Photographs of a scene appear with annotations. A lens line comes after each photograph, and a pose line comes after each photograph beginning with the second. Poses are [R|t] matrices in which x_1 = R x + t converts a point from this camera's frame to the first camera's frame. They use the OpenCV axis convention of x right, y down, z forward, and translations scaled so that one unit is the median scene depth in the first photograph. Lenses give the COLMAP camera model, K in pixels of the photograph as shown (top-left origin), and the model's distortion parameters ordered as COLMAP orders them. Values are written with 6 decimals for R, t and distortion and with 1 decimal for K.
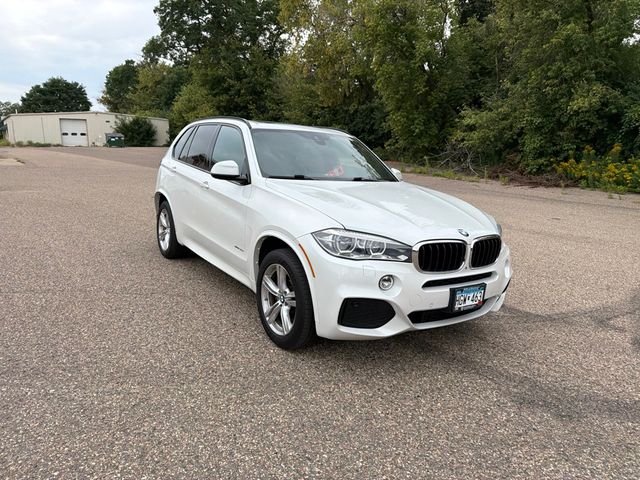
lens RADIAL K [[449.2, 0, 321.1], [0, 449.2, 236.8], [0, 0, 1]] dist [0.038935, -0.048423]
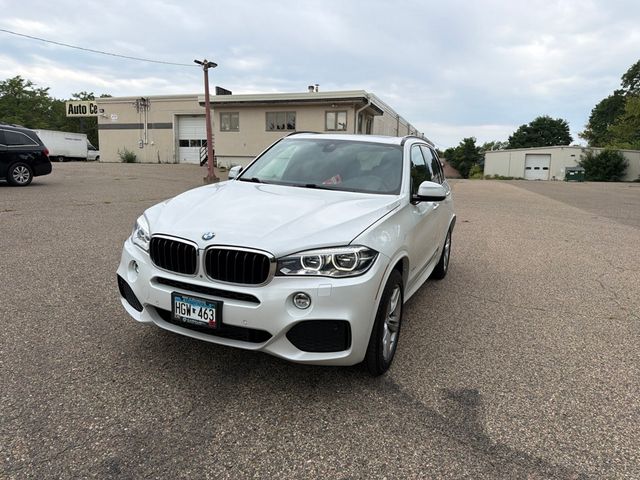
lens RADIAL K [[449.2, 0, 323.0], [0, 449.2, 235.2], [0, 0, 1]] dist [0.038935, -0.048423]
pose [[0.550455, 0.118308, -0.826440, 0.142199], [-0.184575, 0.982658, 0.017734, -0.008320], [0.814206, 0.142779, 0.562746, 0.084954]]
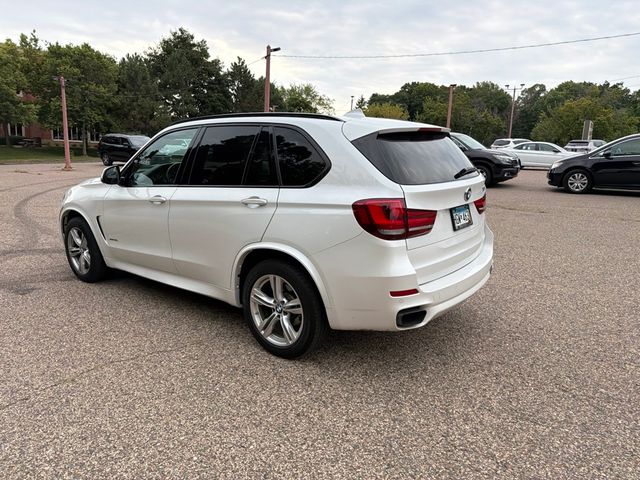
lens RADIAL K [[449.2, 0, 319.3], [0, 449.2, 240.9], [0, 0, 1]] dist [0.038935, -0.048423]
pose [[-0.951763, 0.008695, -0.306709, 0.011587], [-0.109622, 0.923991, 0.366367, -0.074648], [0.286582, 0.382317, -0.878467, 0.379826]]
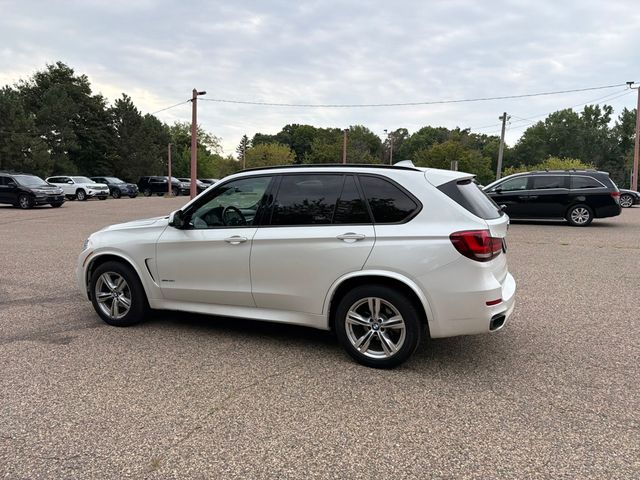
lens RADIAL K [[449.2, 0, 320.1], [0, 449.2, 235.6], [0, 0, 1]] dist [0.038935, -0.048423]
pose [[-0.841981, 0.014678, -0.539307, 0.081472], [-0.142190, 0.958250, 0.248071, -0.072757], [0.520432, 0.285555, -0.804741, 0.374677]]
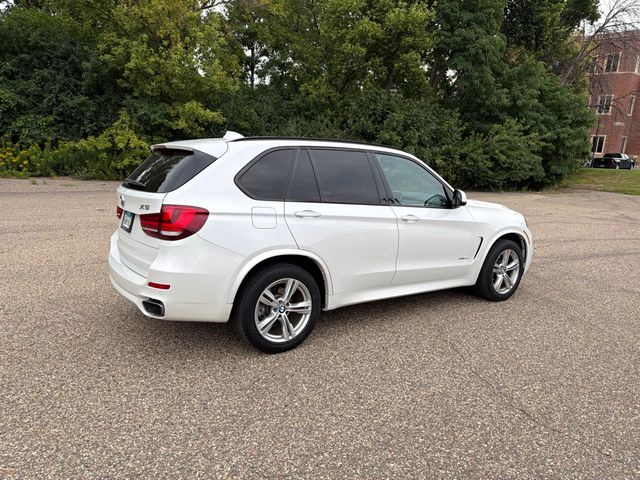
lens RADIAL K [[449.2, 0, 323.0], [0, 449.2, 244.4], [0, 0, 1]] dist [0.038935, -0.048423]
pose [[-0.004334, -0.234455, 0.972117, -0.214811], [0.148573, 0.961186, 0.232481, -0.055690], [-0.988892, 0.145438, 0.030668, 0.207708]]
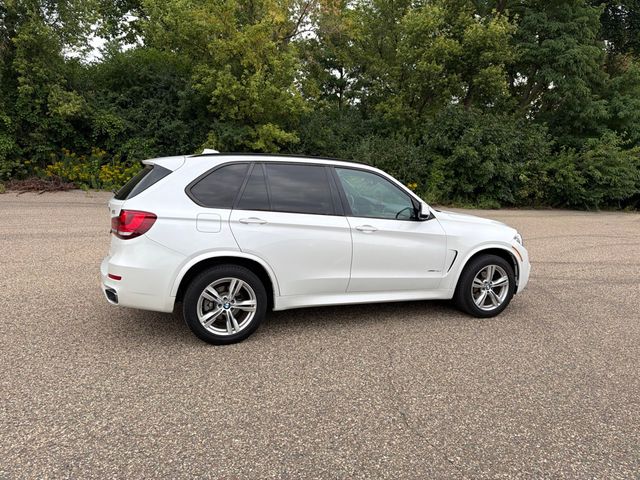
lens RADIAL K [[449.2, 0, 323.4], [0, 449.2, 237.9], [0, 0, 1]] dist [0.038935, -0.048423]
pose [[0.218013, -0.181047, 0.959006, -0.222335], [0.156741, 0.976382, 0.148695, -0.046186], [-0.963277, 0.117898, 0.241241, 0.152380]]
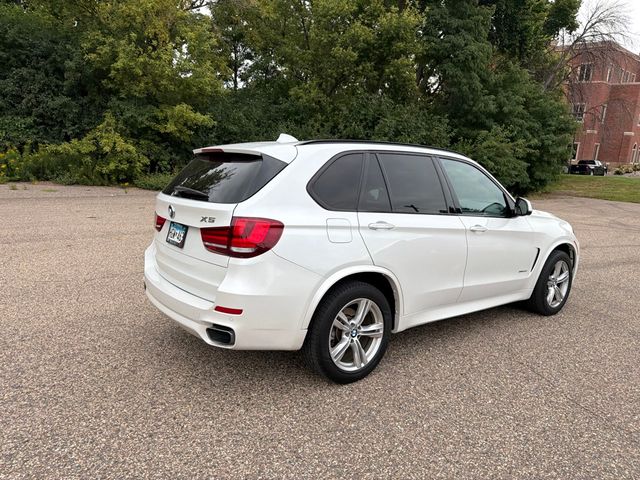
lens RADIAL K [[449.2, 0, 322.4], [0, 449.2, 245.4], [0, 0, 1]] dist [0.038935, -0.048423]
pose [[-0.057787, -0.225592, 0.972507, -0.197746], [0.140824, 0.962552, 0.231651, -0.059230], [-0.988347, 0.150338, -0.023854, 0.236781]]
